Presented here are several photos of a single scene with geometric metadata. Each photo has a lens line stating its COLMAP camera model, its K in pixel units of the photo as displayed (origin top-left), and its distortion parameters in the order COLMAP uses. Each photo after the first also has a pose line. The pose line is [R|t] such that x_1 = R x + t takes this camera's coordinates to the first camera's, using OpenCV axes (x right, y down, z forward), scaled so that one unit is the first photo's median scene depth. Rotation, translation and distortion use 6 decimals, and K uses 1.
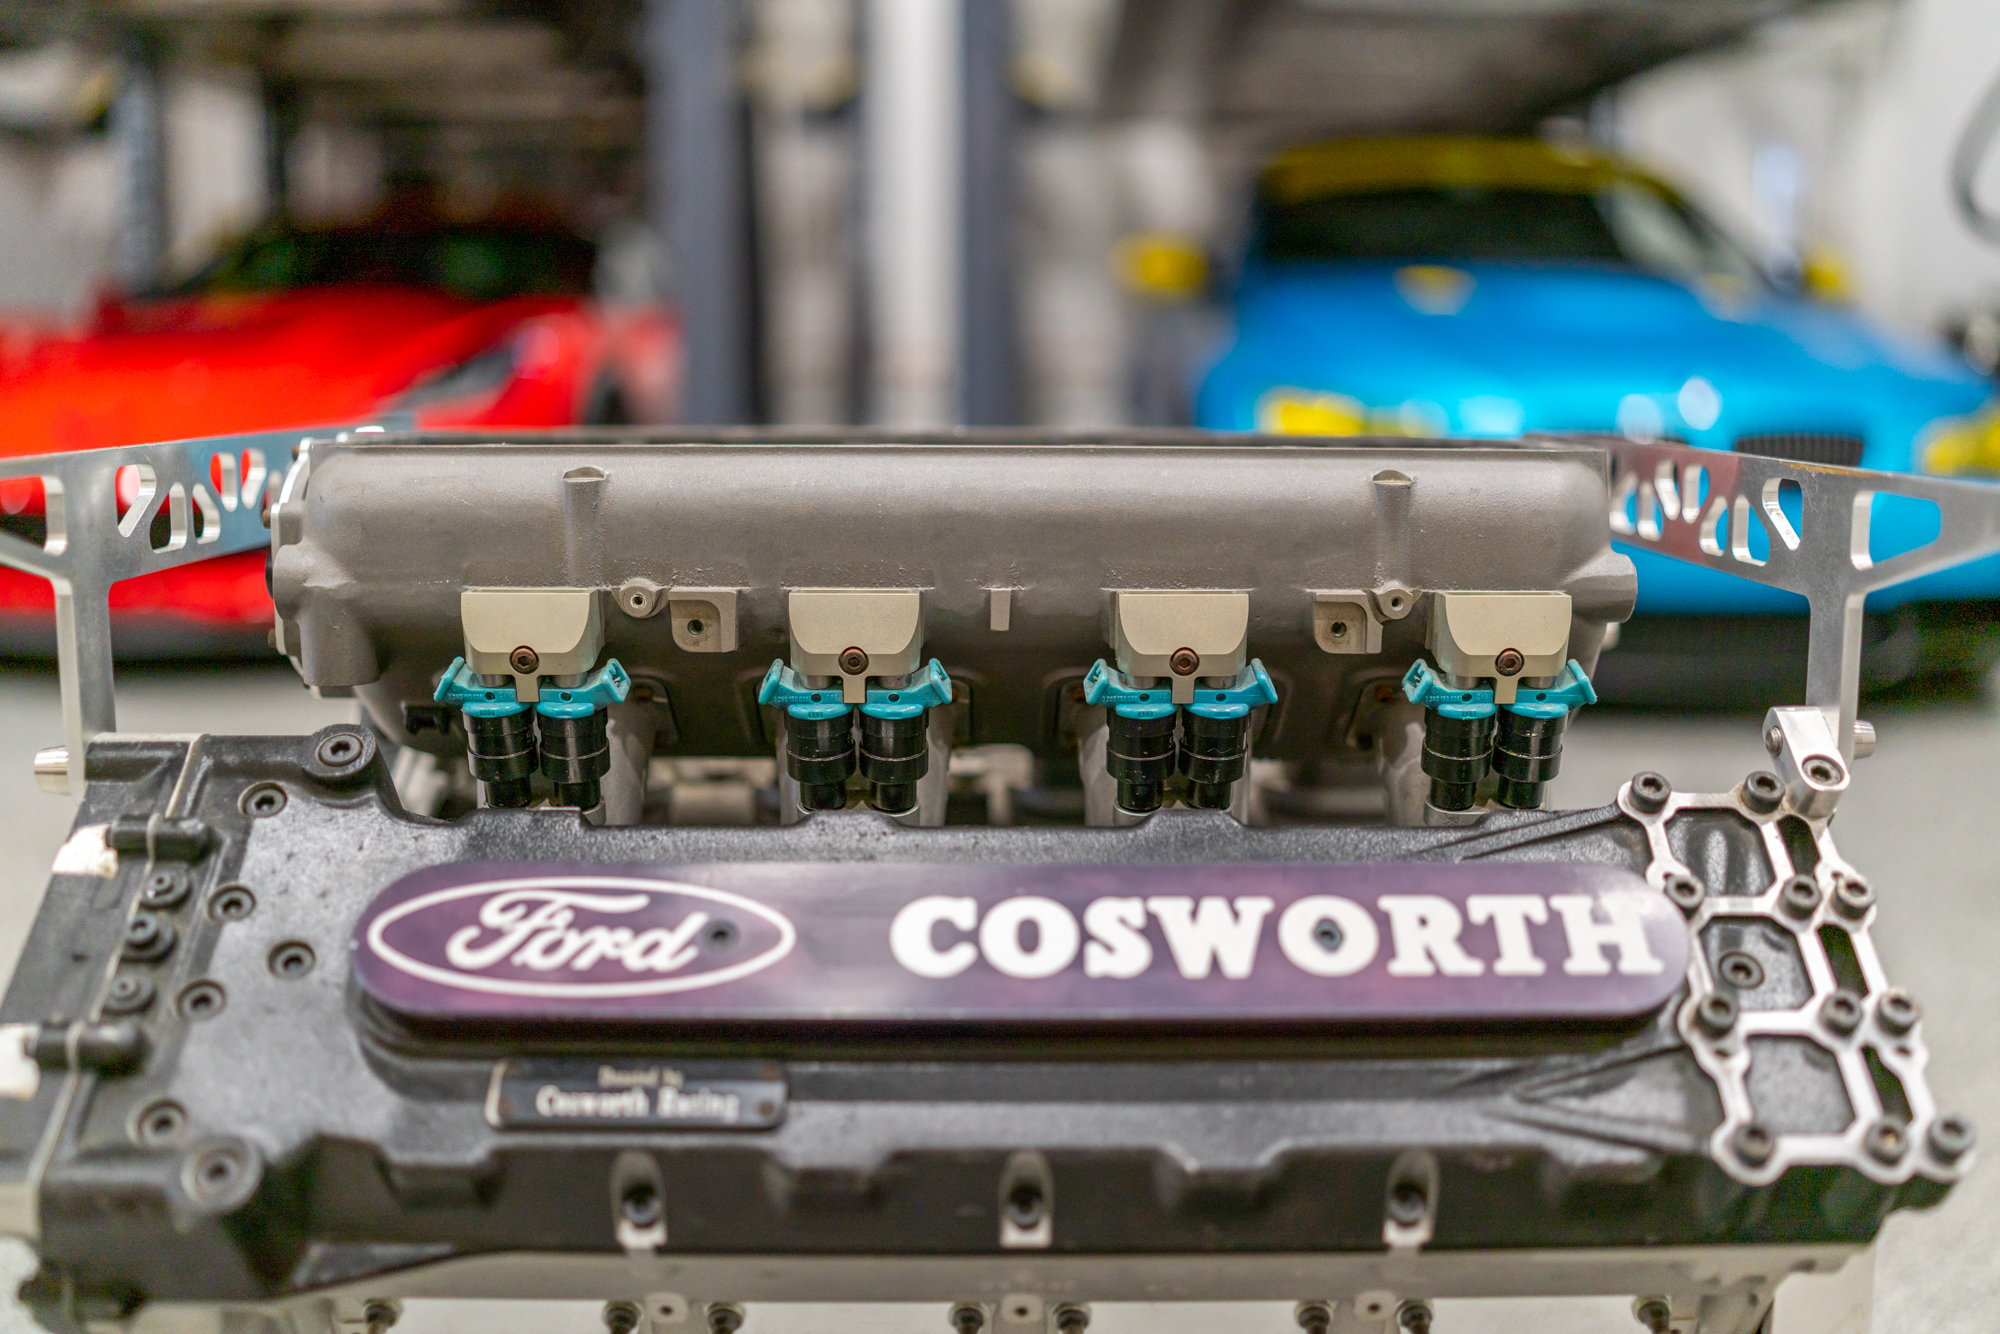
lens RADIAL K [[1971.4, 0, 1005.1], [0, 1971.4, 639.3], [0, 0, 1]] dist [-0.139972, 0.187872]
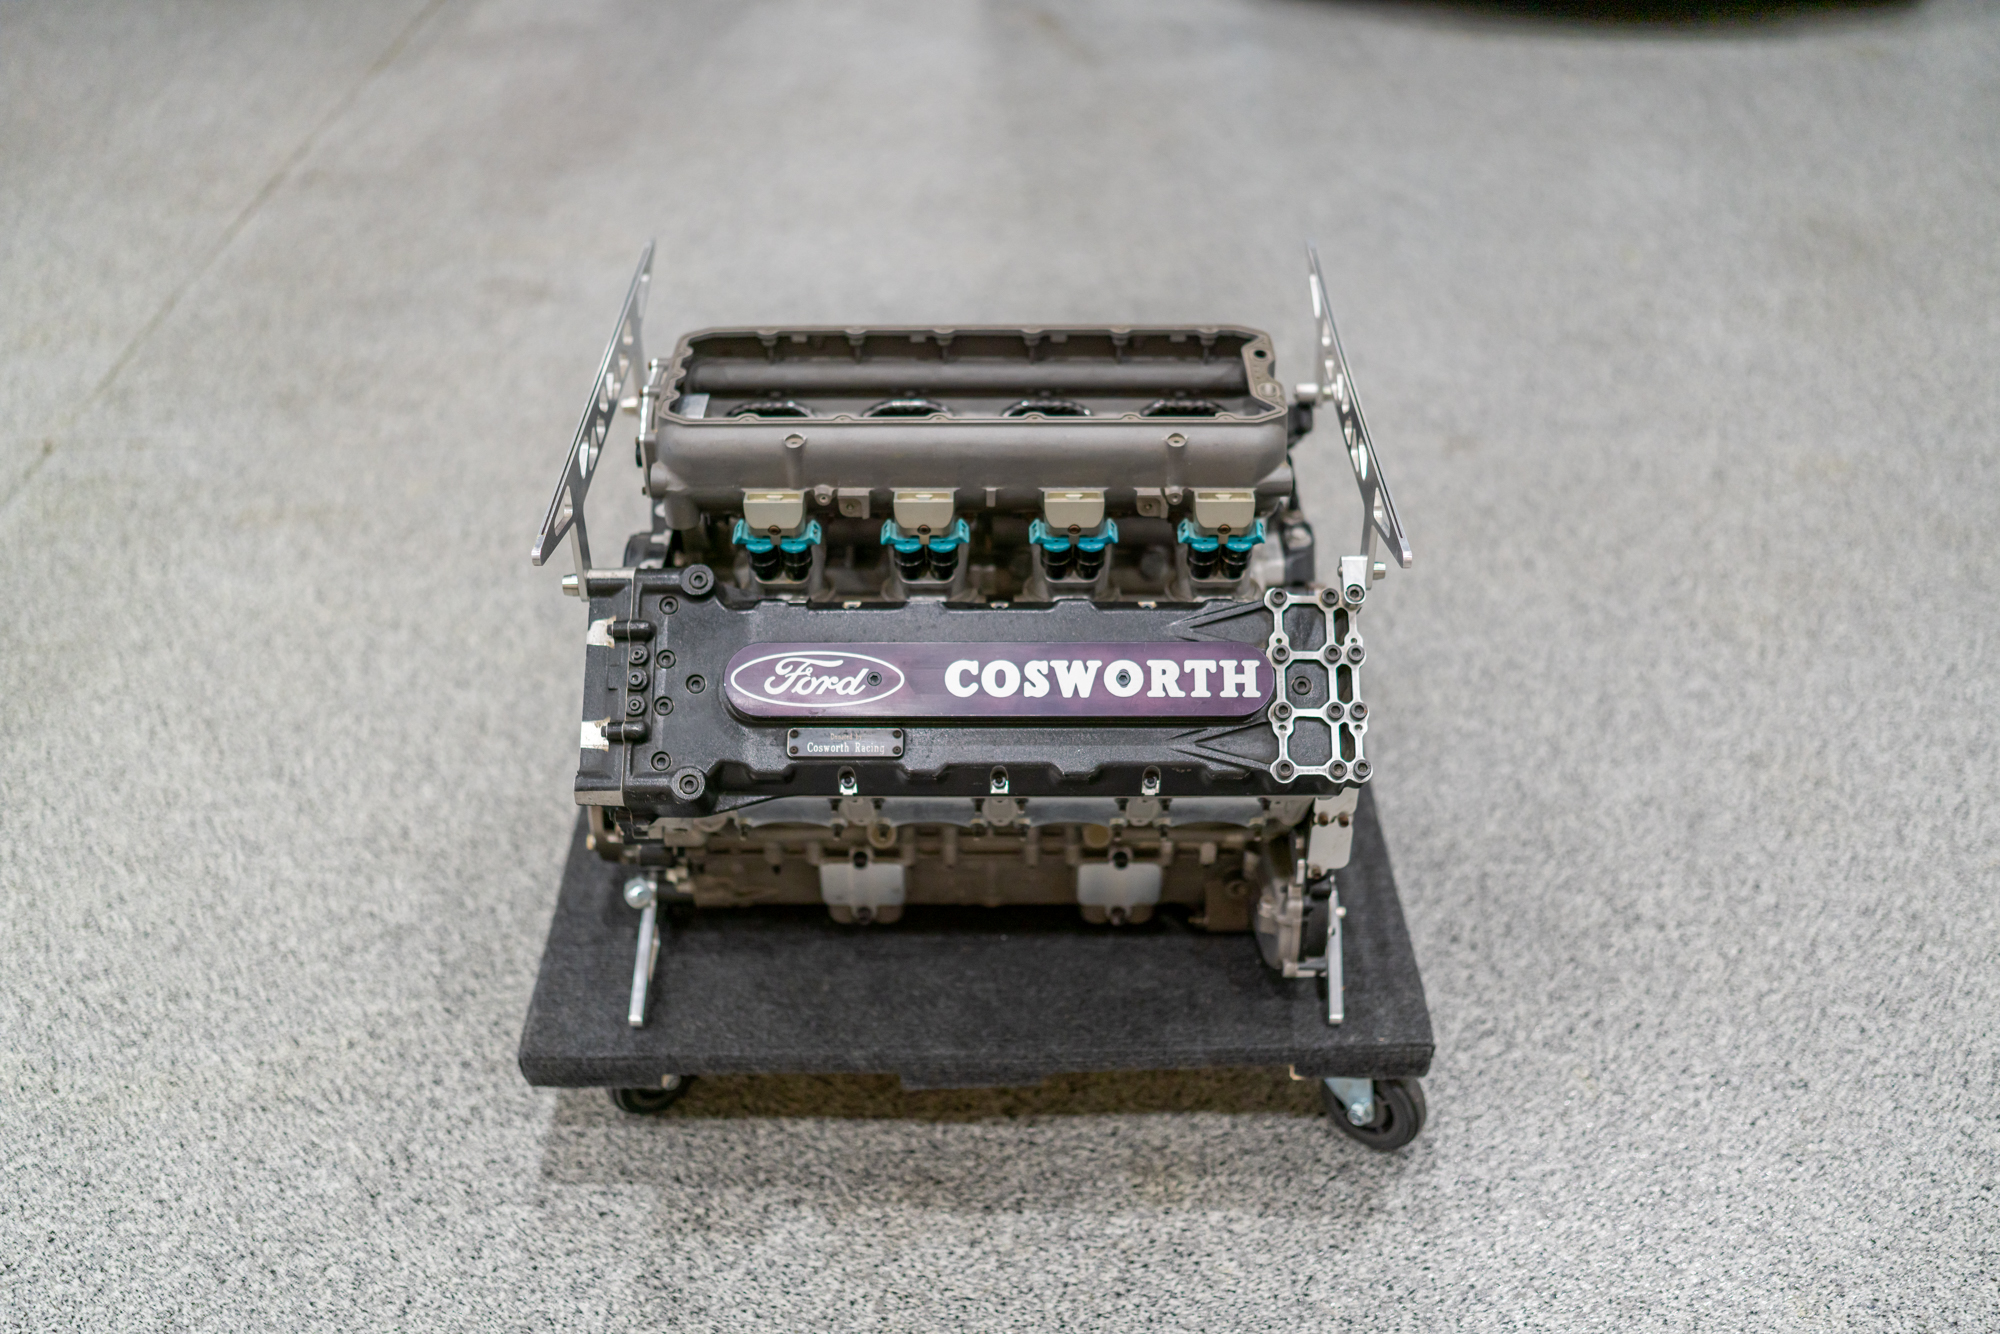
lens RADIAL K [[1971.4, 0, 1005.1], [0, 1971.4, 639.3], [0, 0, 1]] dist [-0.139972, 0.187872]
pose [[0.999716, 0.003612, -0.023551, 0.074819], [0.007949, 0.881243, 0.472596, -1.043321], [0.022461, -0.472649, 0.880965, -1.130079]]
